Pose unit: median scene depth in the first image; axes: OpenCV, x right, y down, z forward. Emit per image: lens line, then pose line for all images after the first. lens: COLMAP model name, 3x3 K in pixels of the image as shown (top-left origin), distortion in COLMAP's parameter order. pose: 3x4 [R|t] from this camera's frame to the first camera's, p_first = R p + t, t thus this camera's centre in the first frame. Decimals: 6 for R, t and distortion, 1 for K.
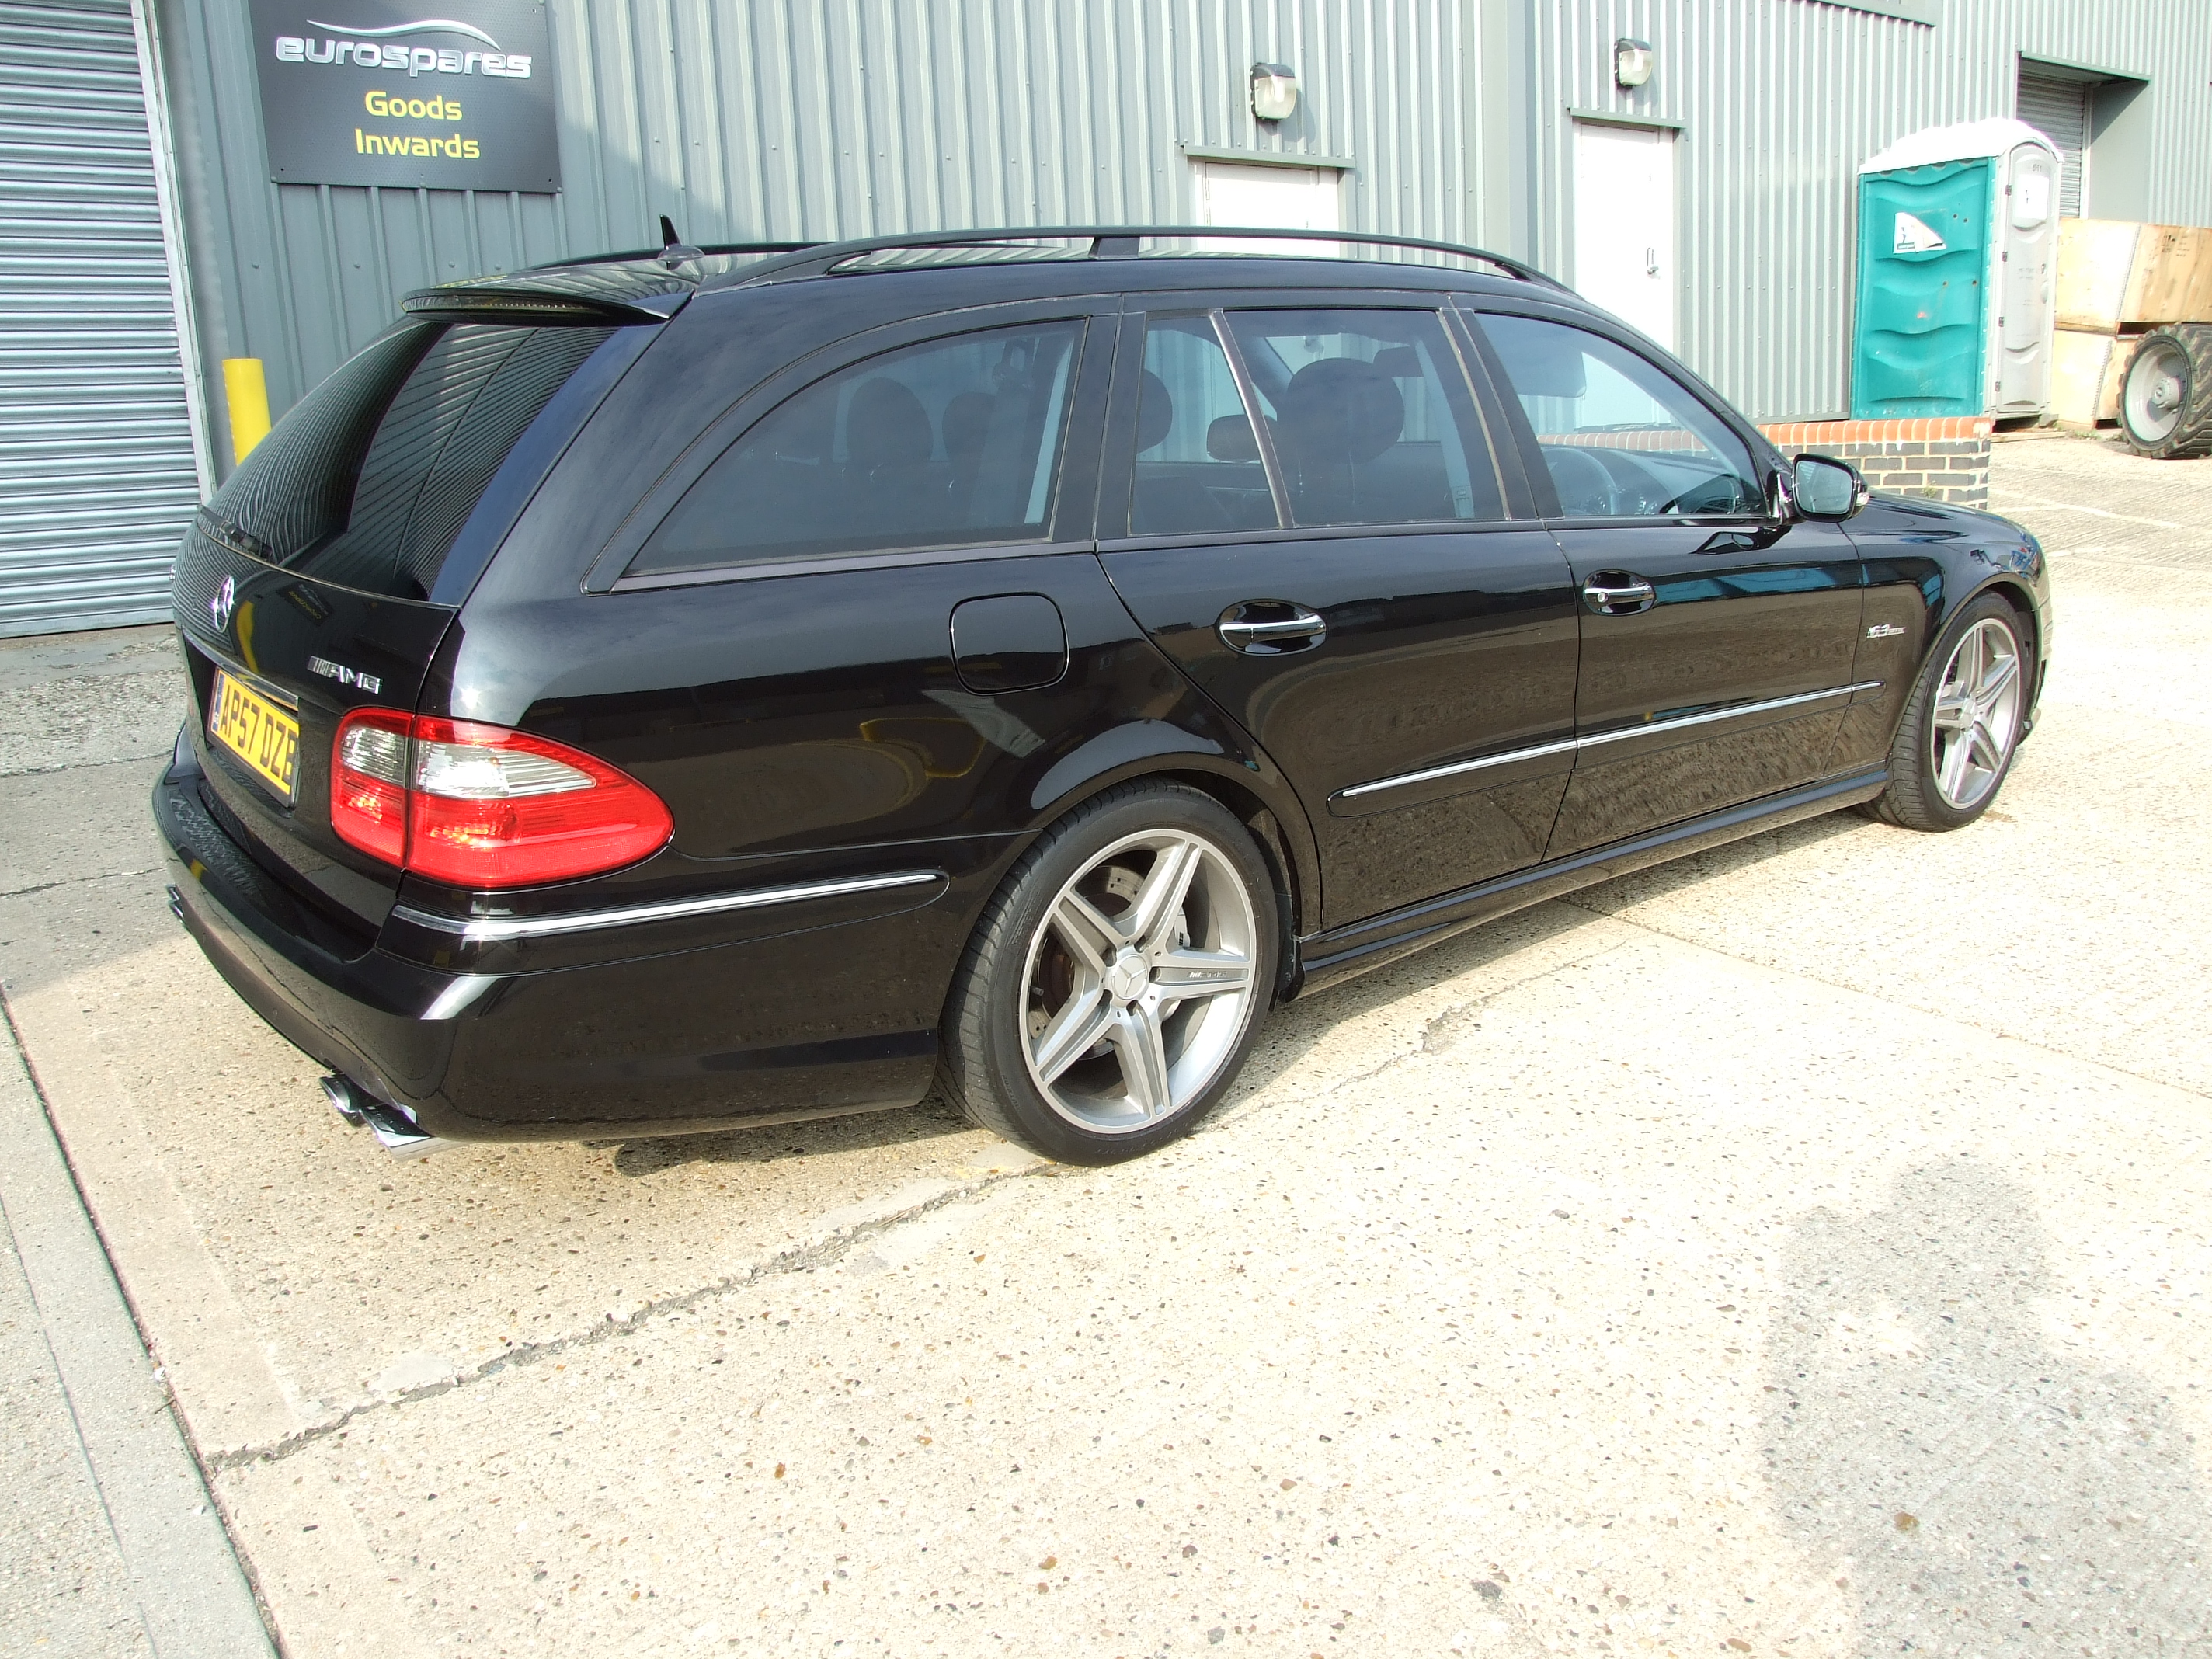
lens RADIAL K [[1711.7, 0, 1095.4], [0, 1711.7, 819.3], [0, 0, 1]] dist [-0.031715, 0.013938]
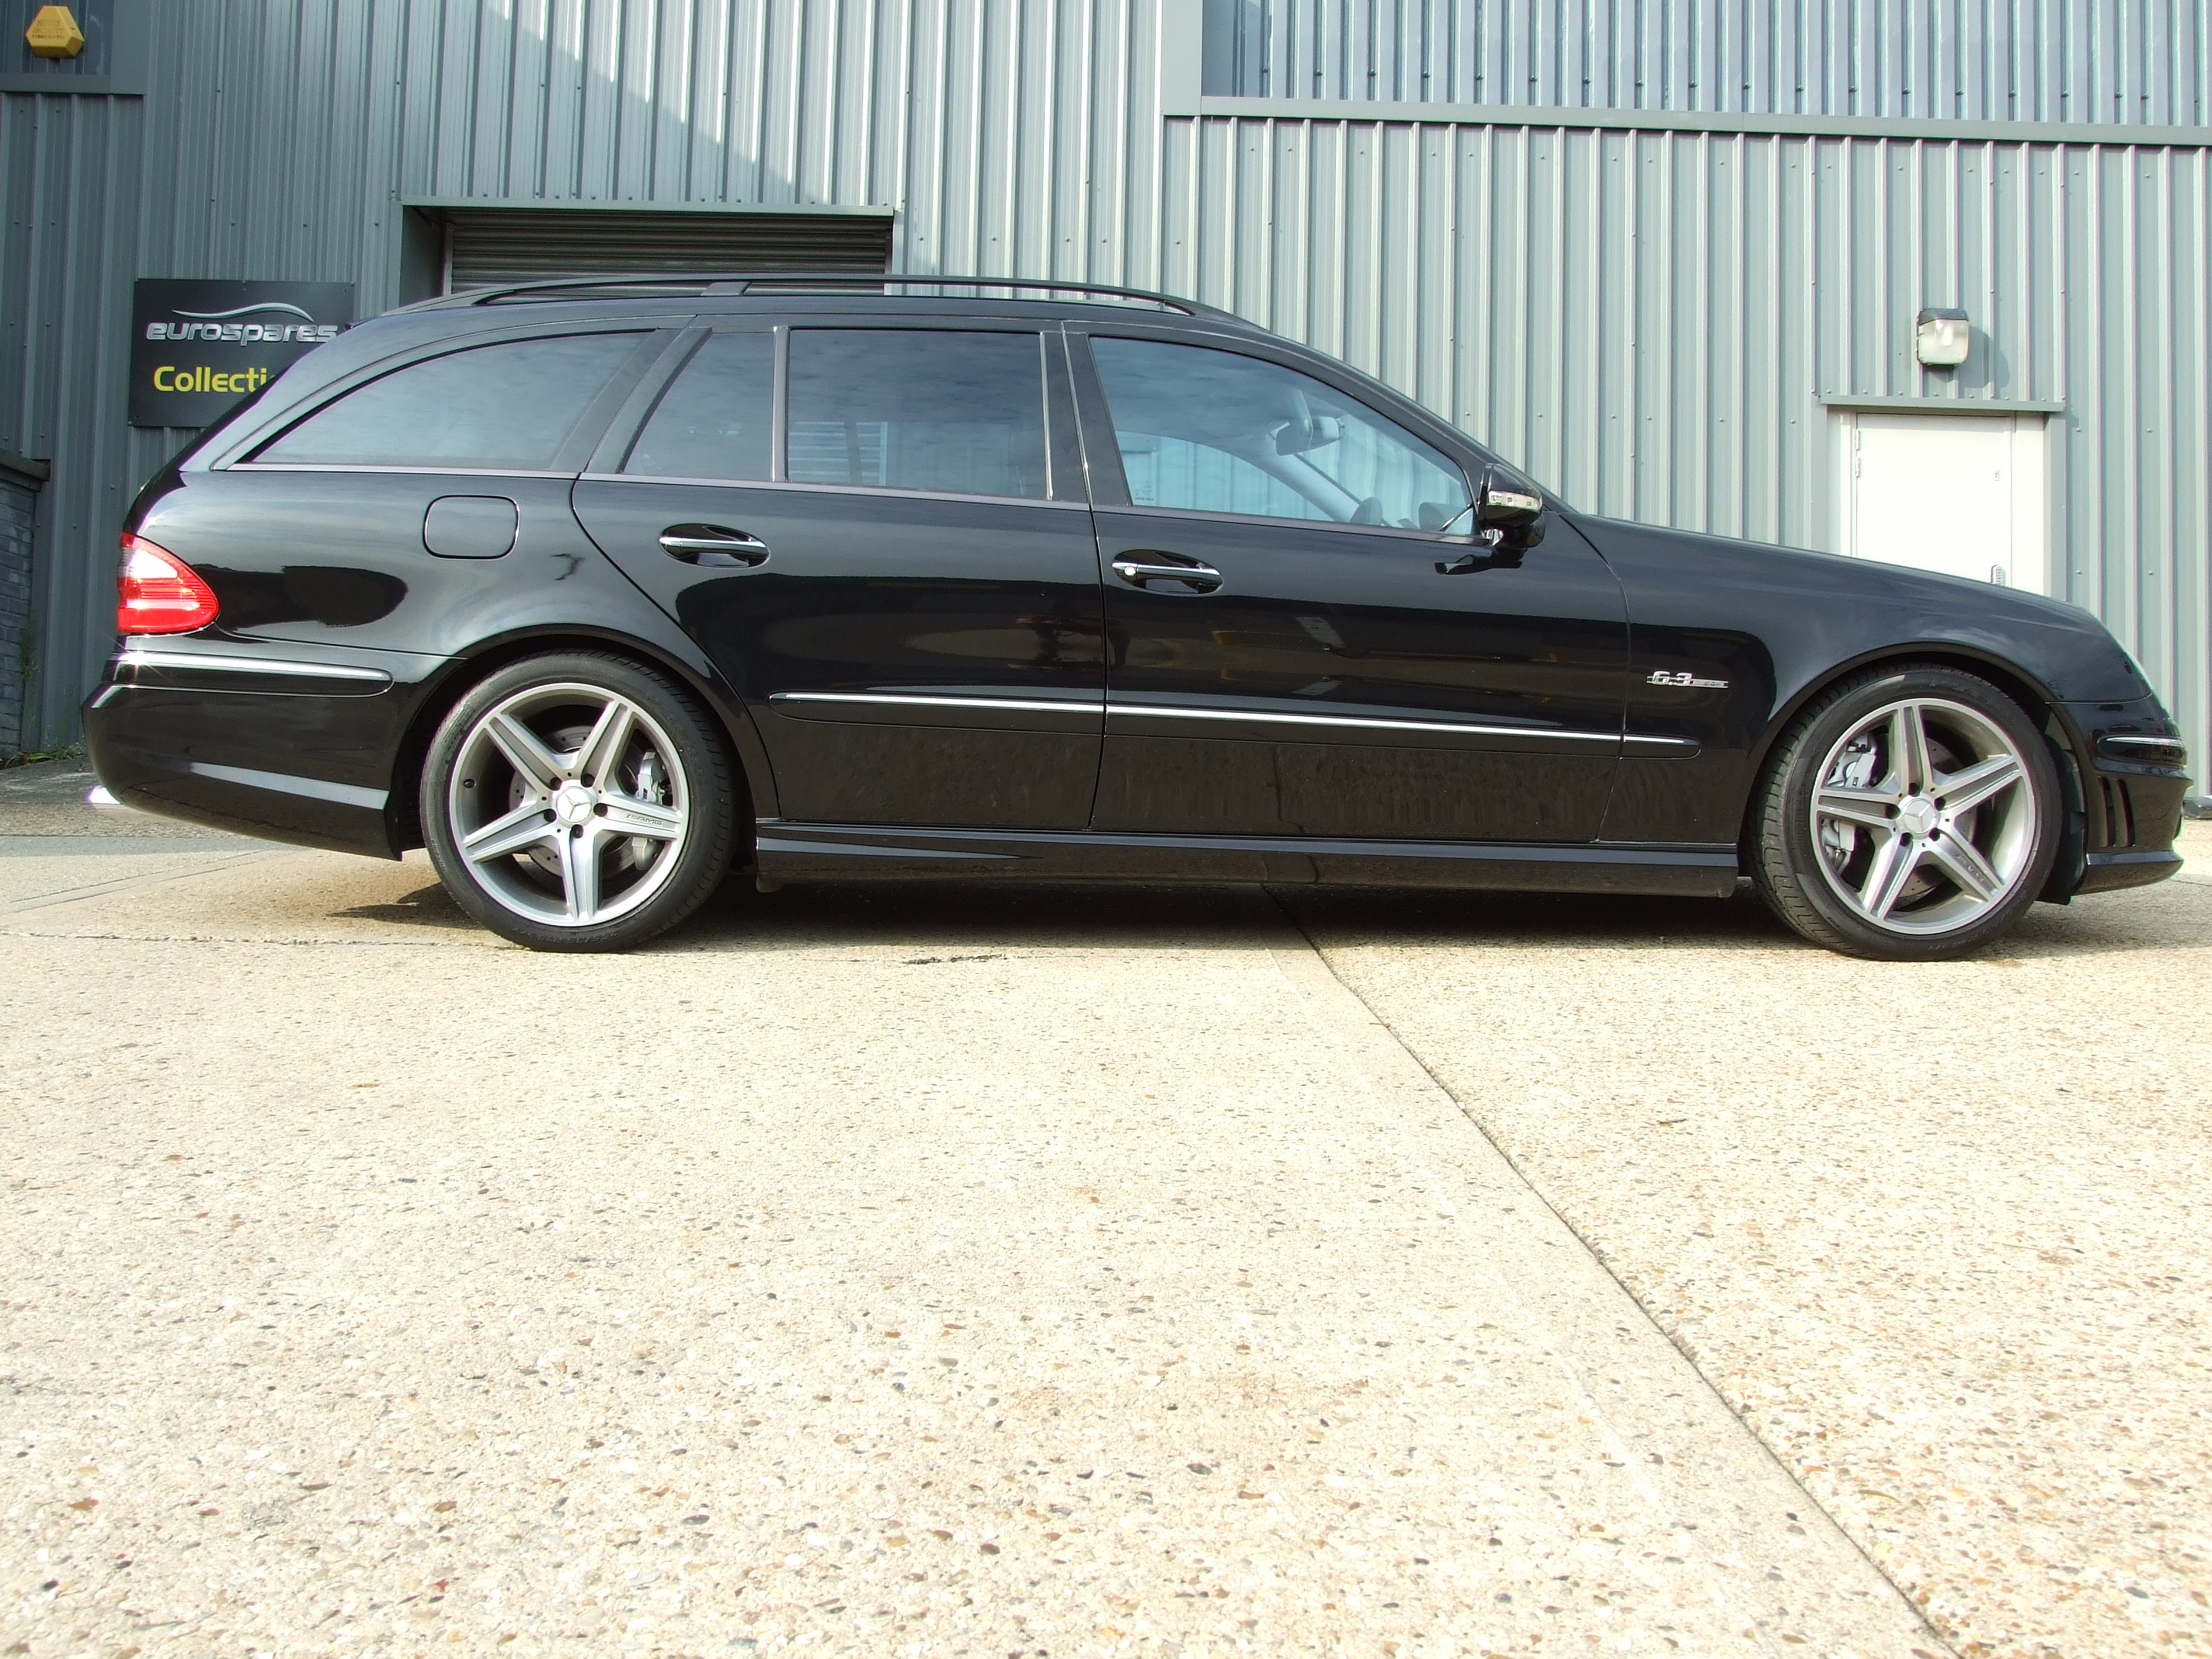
lens RADIAL K [[1732.9, 0, 1083.7], [0, 1732.9, 811.1], [0, 0, 1]] dist [-0.055014, 0.028914]
pose [[0.793367, 0.061291, -0.605650, 0.430461], [-0.194482, 0.968298, -0.156769, 0.087401], [0.576841, 0.242163, 0.780135, 0.081348]]
